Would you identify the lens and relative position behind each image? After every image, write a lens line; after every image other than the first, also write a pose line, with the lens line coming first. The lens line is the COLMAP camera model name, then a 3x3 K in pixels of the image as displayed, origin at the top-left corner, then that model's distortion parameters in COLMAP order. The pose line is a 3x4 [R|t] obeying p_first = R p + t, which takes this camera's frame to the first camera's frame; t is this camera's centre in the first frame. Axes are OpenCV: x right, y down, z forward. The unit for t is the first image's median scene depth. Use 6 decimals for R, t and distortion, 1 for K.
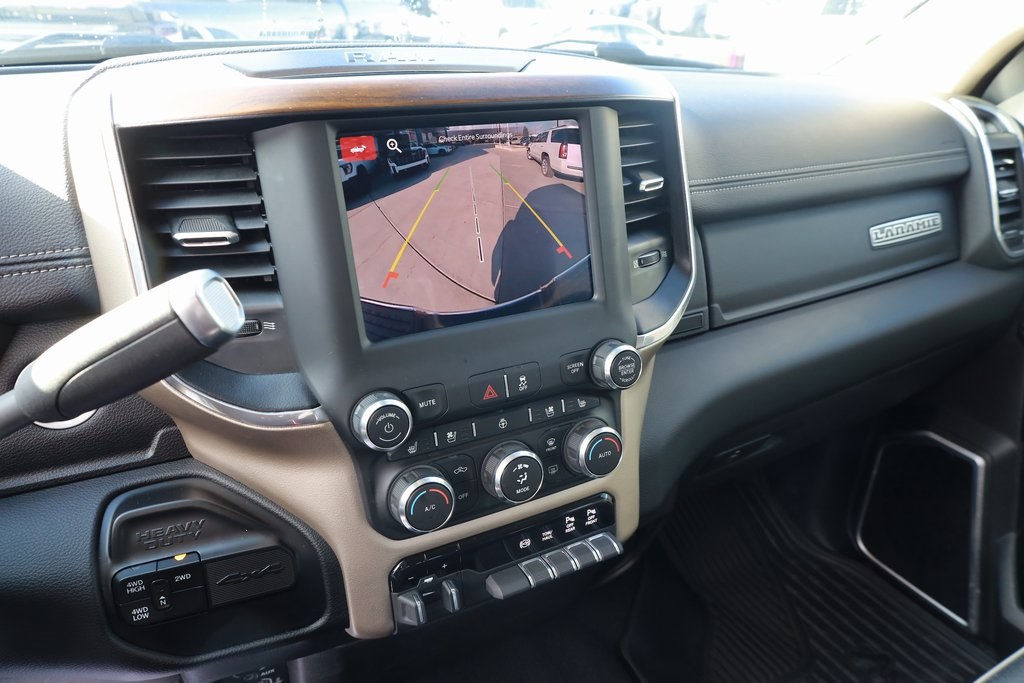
lens RADIAL K [[721.0, 0, 512.0], [0, 721.0, 341.5], [0, 0, 1]] dist [-0.028863, 0.000818]
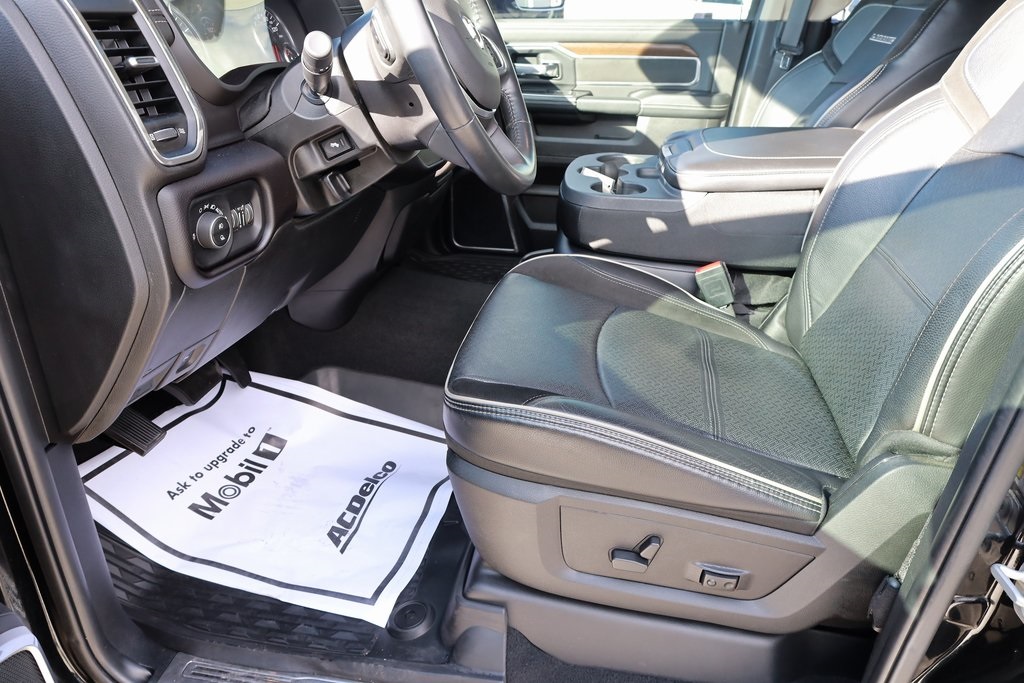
lens RADIAL K [[735.0, 0, 511.8], [0, 735.0, 363.7], [0, 0, 1]] dist [-0.087113, 0.090021]
pose [[0.576041, -0.351037, 0.738207, -1.695353], [0.334067, 0.925331, 0.179339, 0.496249], [-0.746040, 0.143304, 0.650299, -0.558782]]
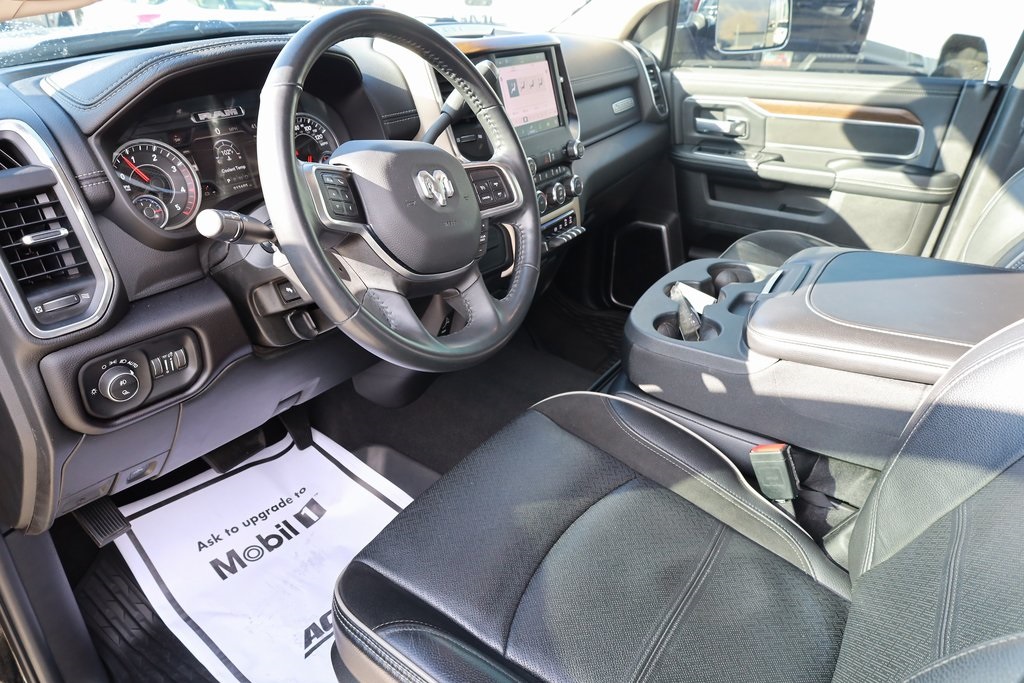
lens RADIAL K [[721.0, 0, 512.0], [0, 721.0, 341.5], [0, 0, 1]] dist [-0.028863, 0.000818]
pose [[0.861087, -0.229867, 0.453530, -0.998763], [0.215021, 0.972915, 0.084866, 0.317421], [-0.460754, 0.024441, 0.887191, -0.826816]]
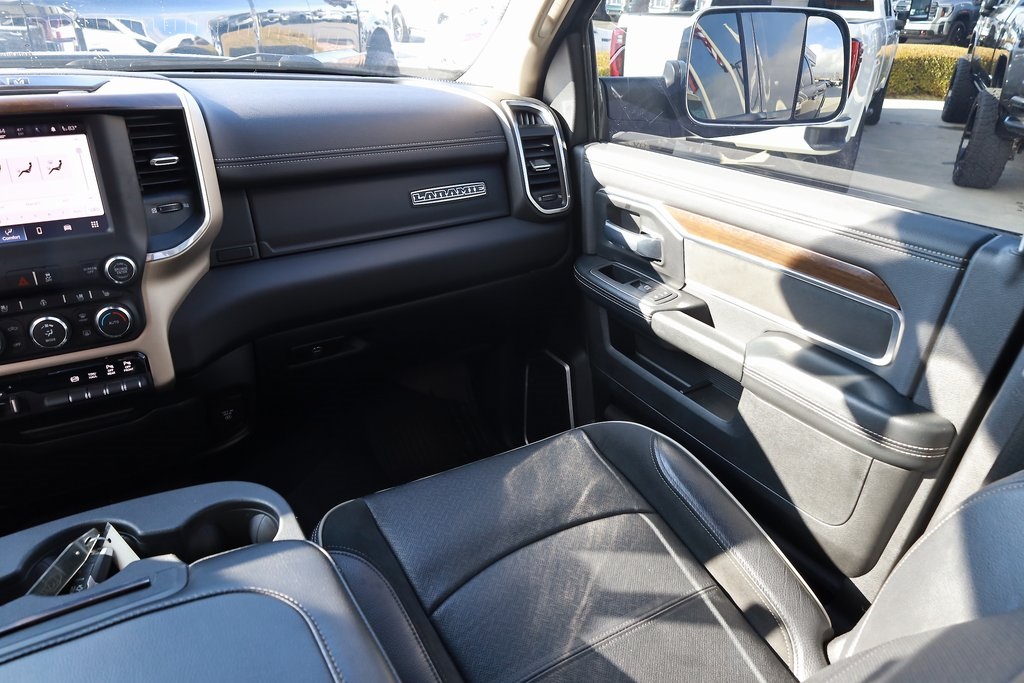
lens RADIAL K [[712.7, 0, 512.0], [0, 712.7, 341.5], [0, 0, 1]] dist [-0.006646, -0.003520]
pose [[0.999189, -0.010546, 0.038852, 0.743900], [0.009688, 0.999707, 0.022186, 0.129737], [-0.039074, -0.021792, 0.998999, -0.519871]]
